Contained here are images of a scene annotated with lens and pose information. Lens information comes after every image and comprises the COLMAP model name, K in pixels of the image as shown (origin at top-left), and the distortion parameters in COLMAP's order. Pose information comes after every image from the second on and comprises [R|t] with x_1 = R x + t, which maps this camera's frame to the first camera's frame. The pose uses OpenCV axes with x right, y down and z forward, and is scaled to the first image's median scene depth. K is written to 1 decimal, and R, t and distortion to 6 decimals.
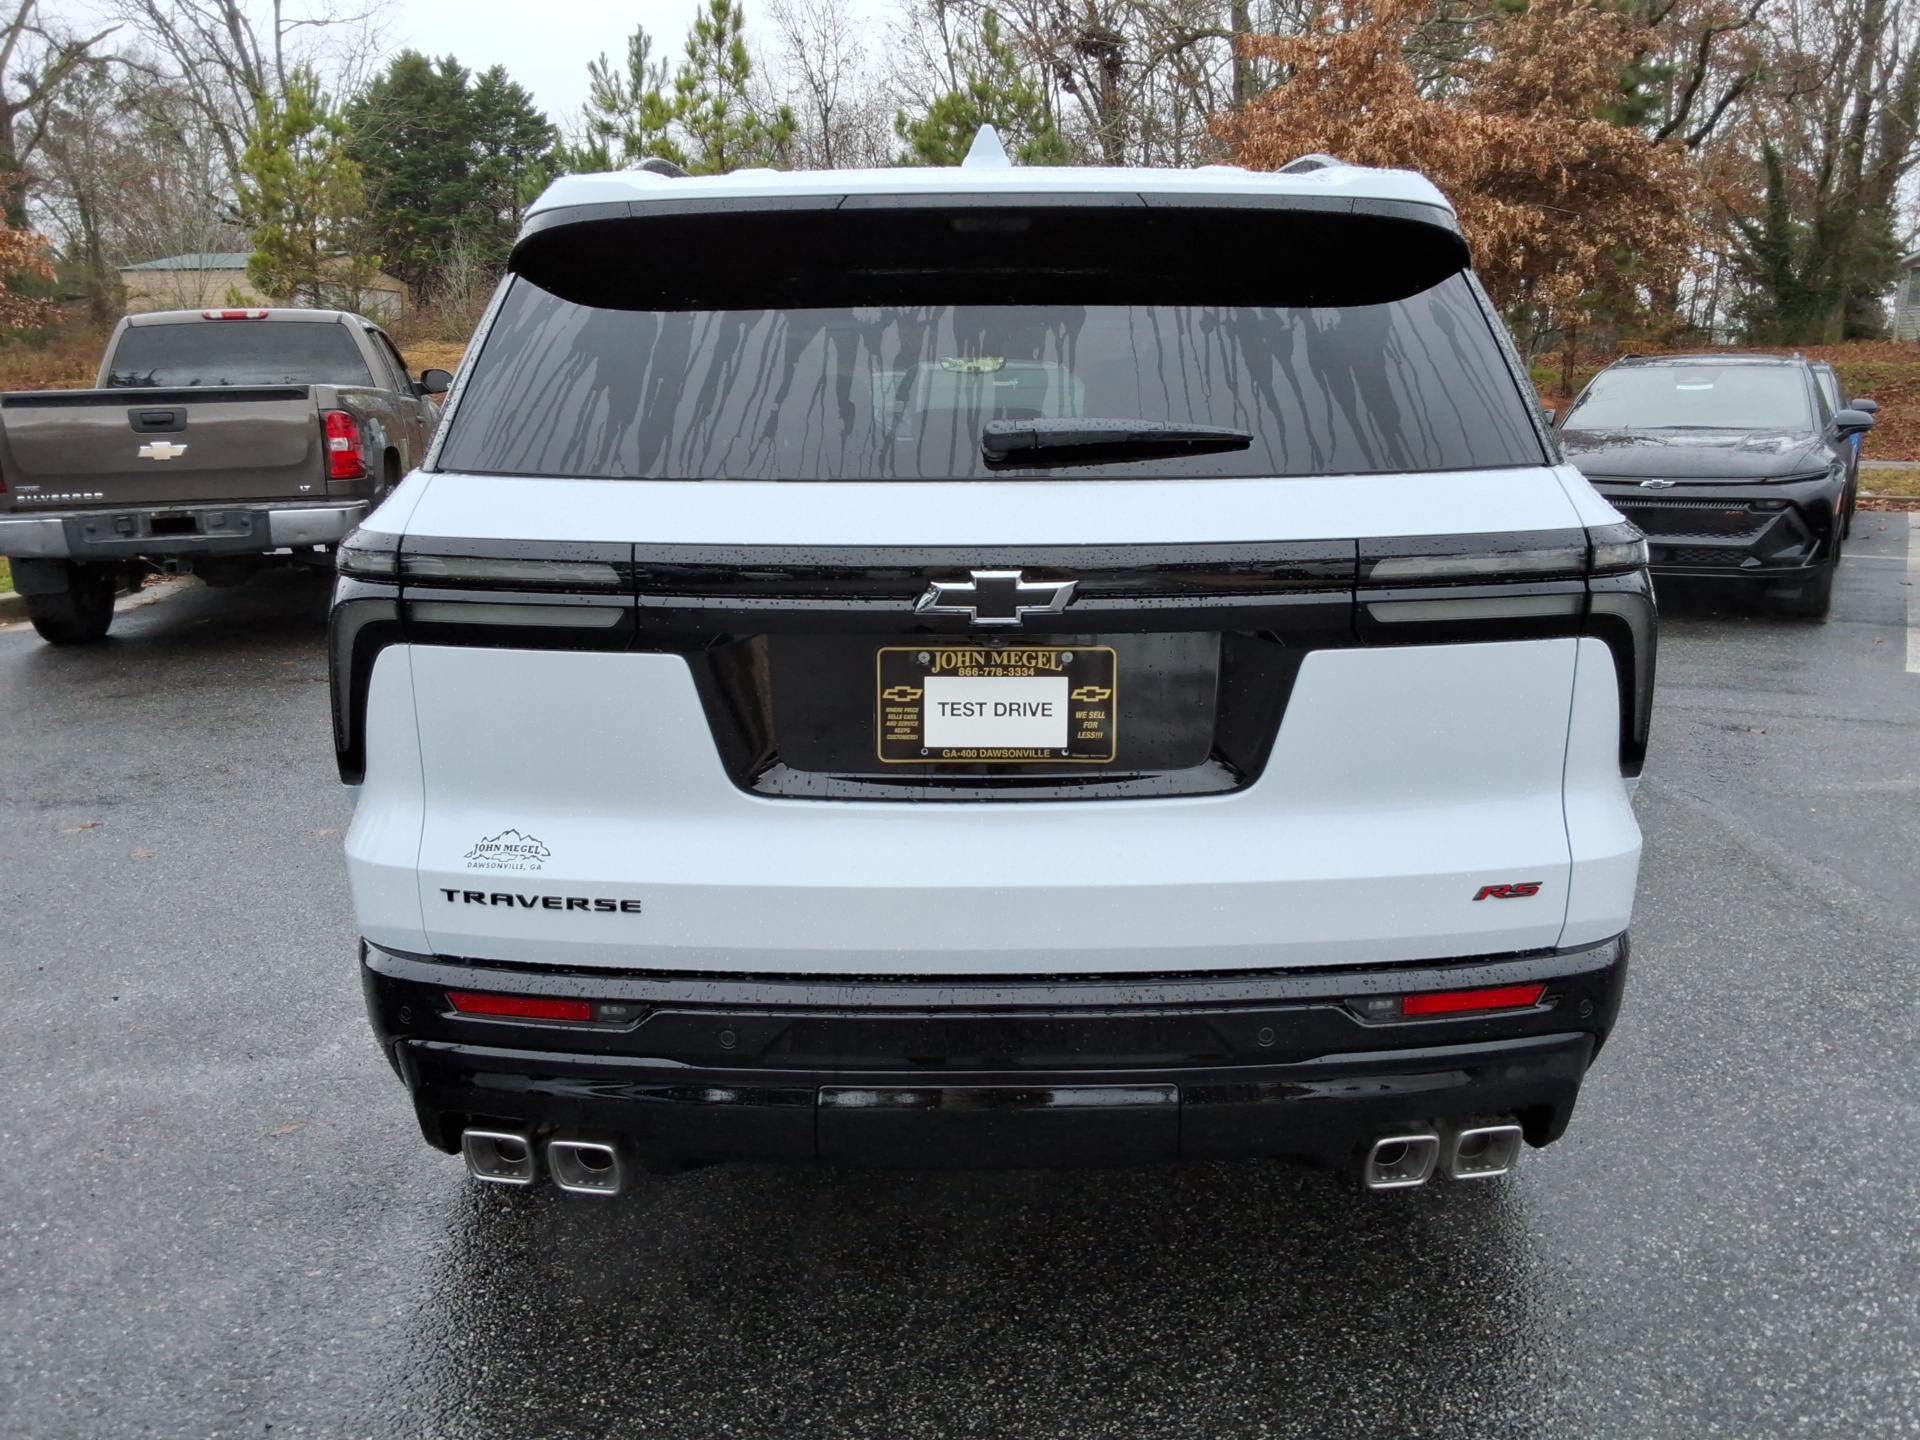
lens RADIAL K [[1524.4, 0, 951.1], [0, 1524.4, 717.4], [0, 0, 1]] dist [0.105281, -0.140669]
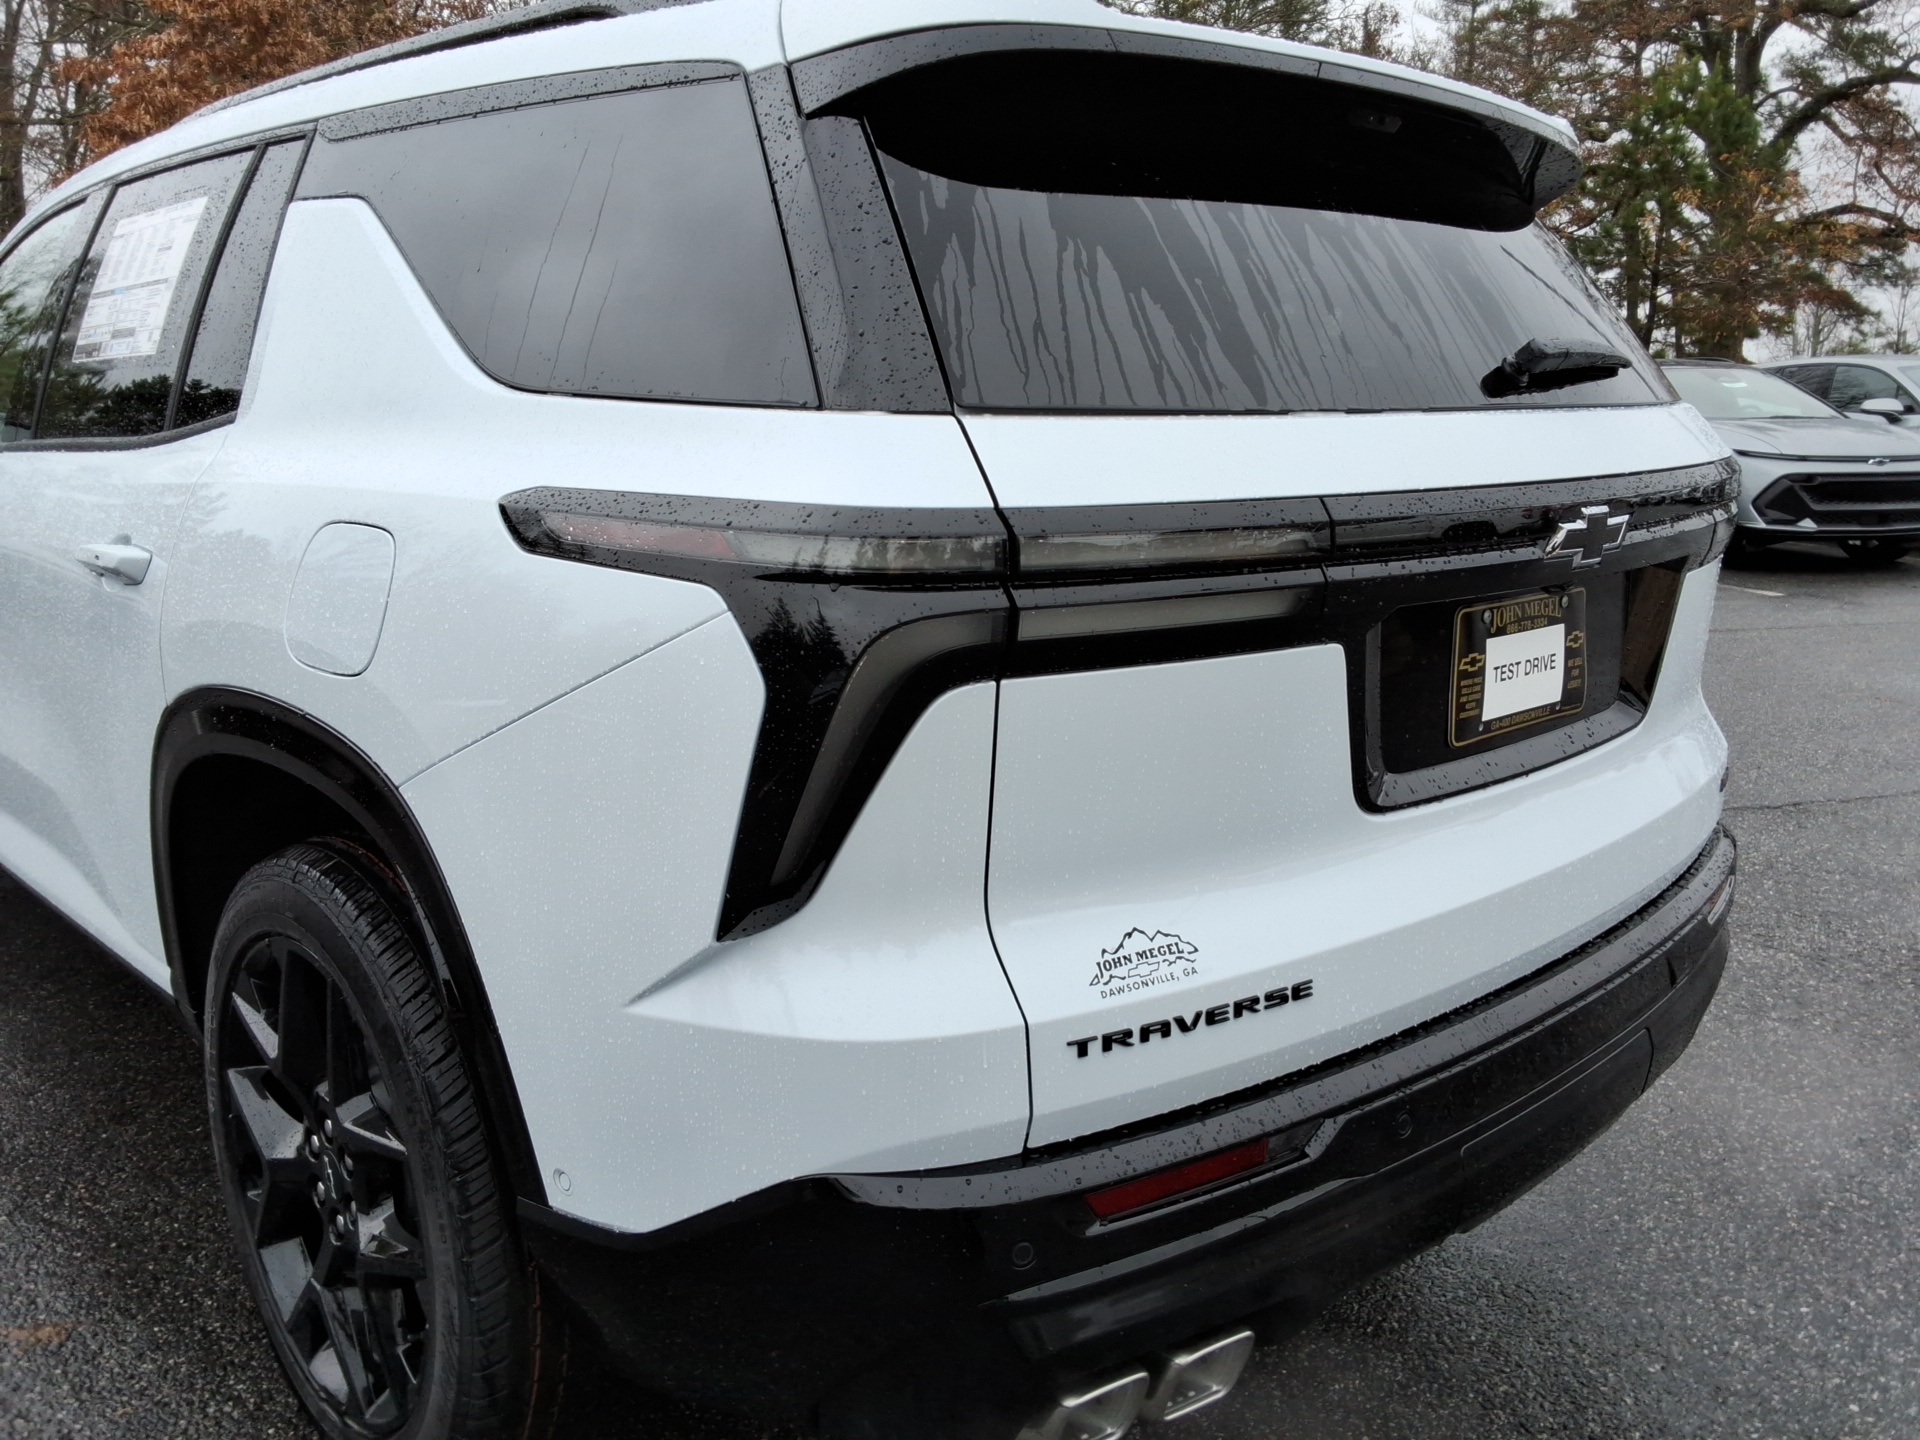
lens RADIAL K [[1524.4, 0, 958.0], [0, 1524.4, 714.1], [0, 0, 1]] dist [0.105281, -0.140669]
pose [[0.721136, -0.133941, 0.679722, -0.822738], [0.146515, 0.988426, 0.039331, -0.062401], [-0.677123, 0.071227, 0.732414, 0.565556]]
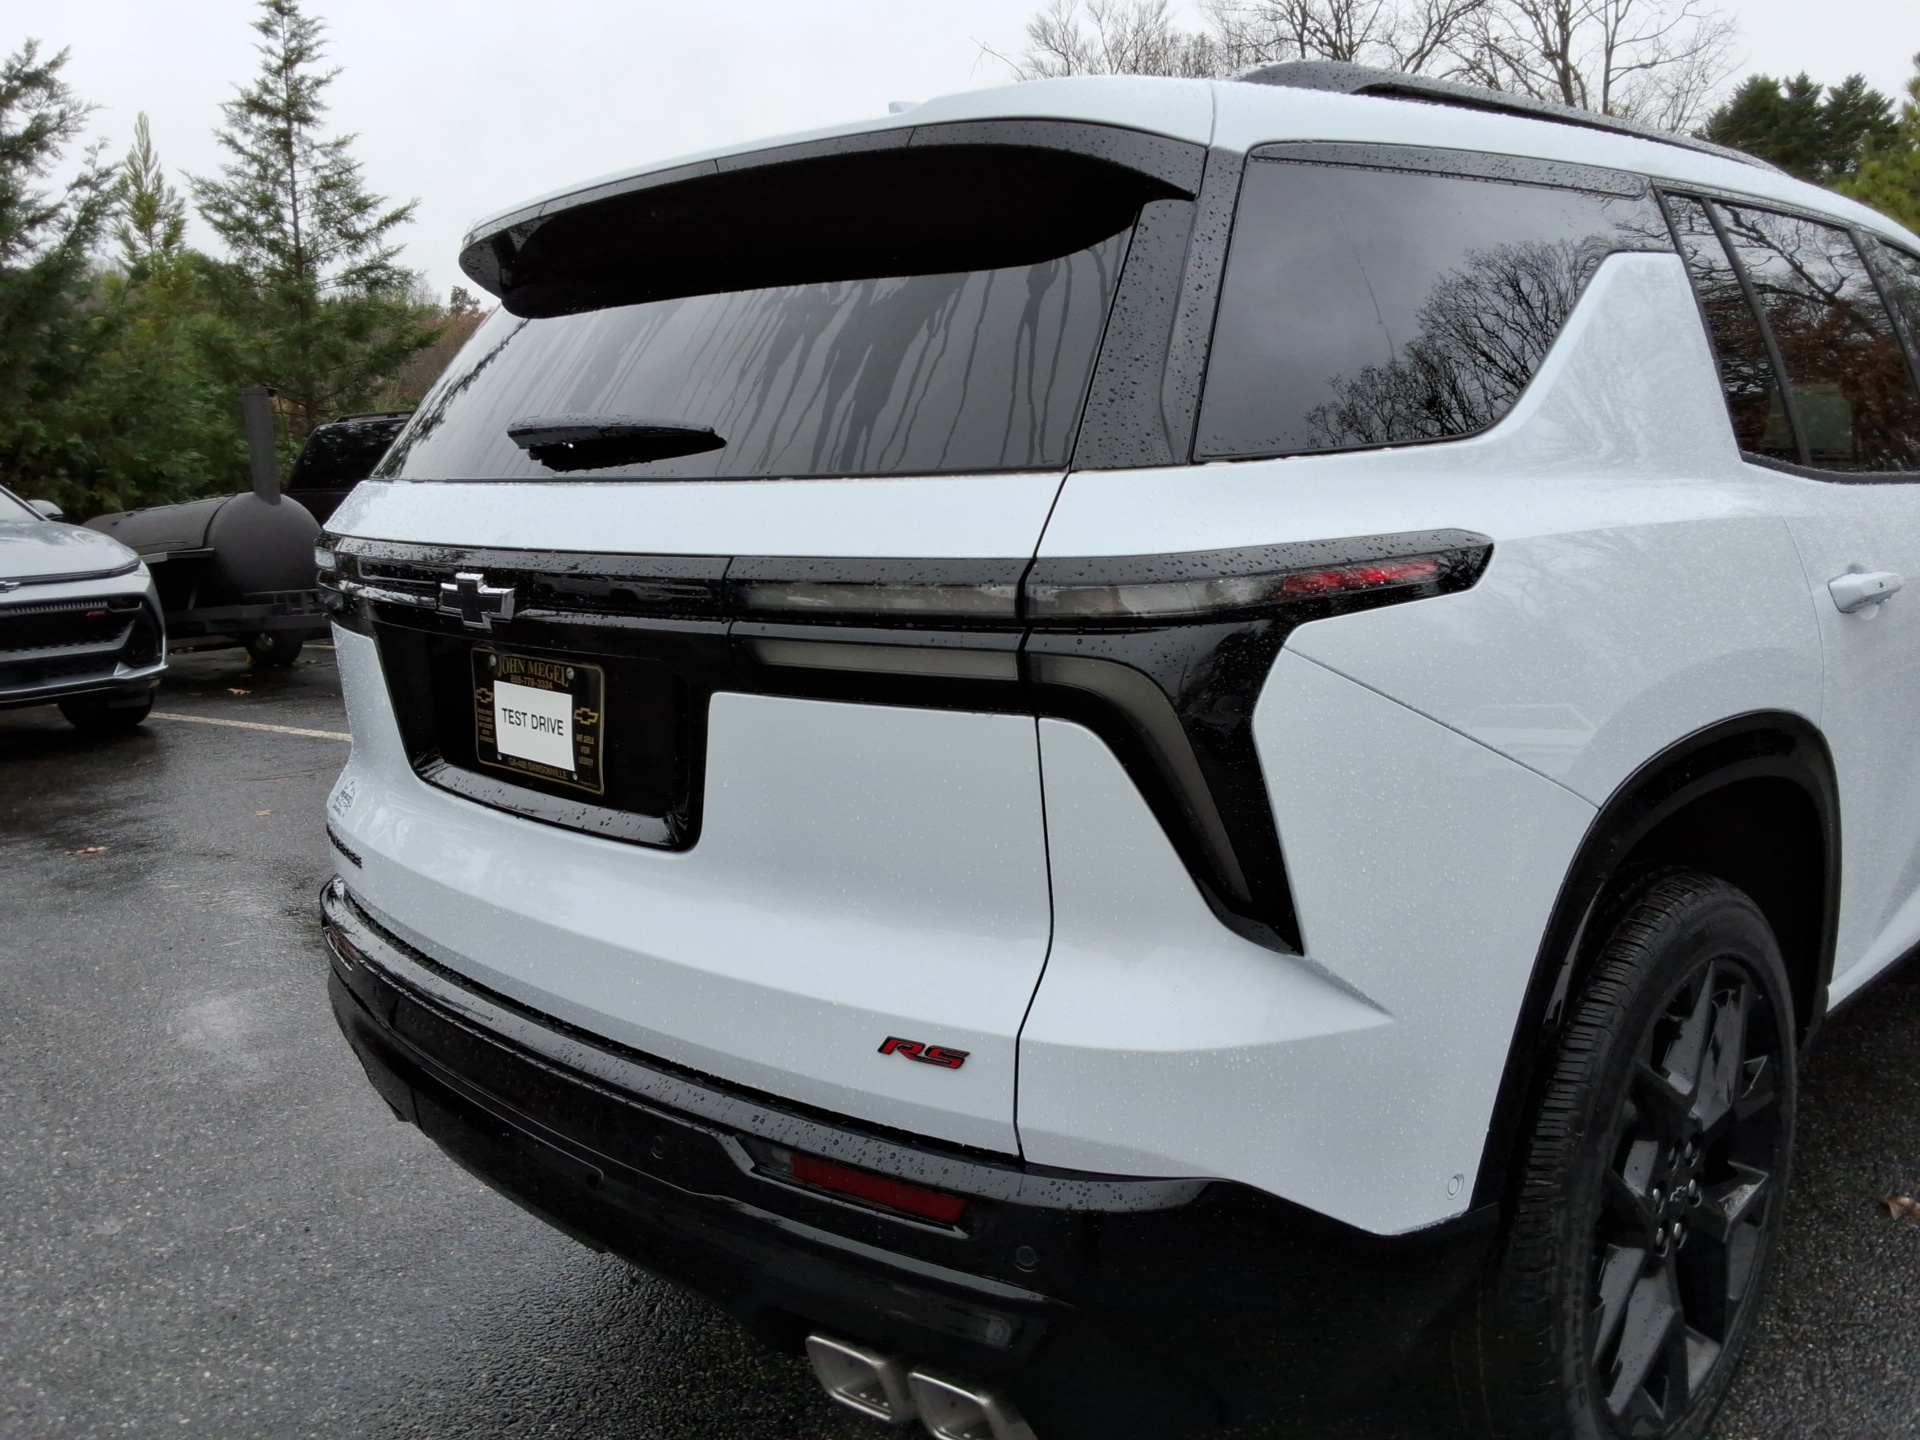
lens RADIAL K [[1524.4, 0, 974.6], [0, 1524.4, 708.7], [0, 0, 1]] dist [0.105281, -0.140669]
pose [[0.708233, 0.105804, -0.698005, 0.890169], [-0.128089, 0.991554, 0.020335, -0.067778], [0.694261, 0.075005, 0.715804, 0.503968]]
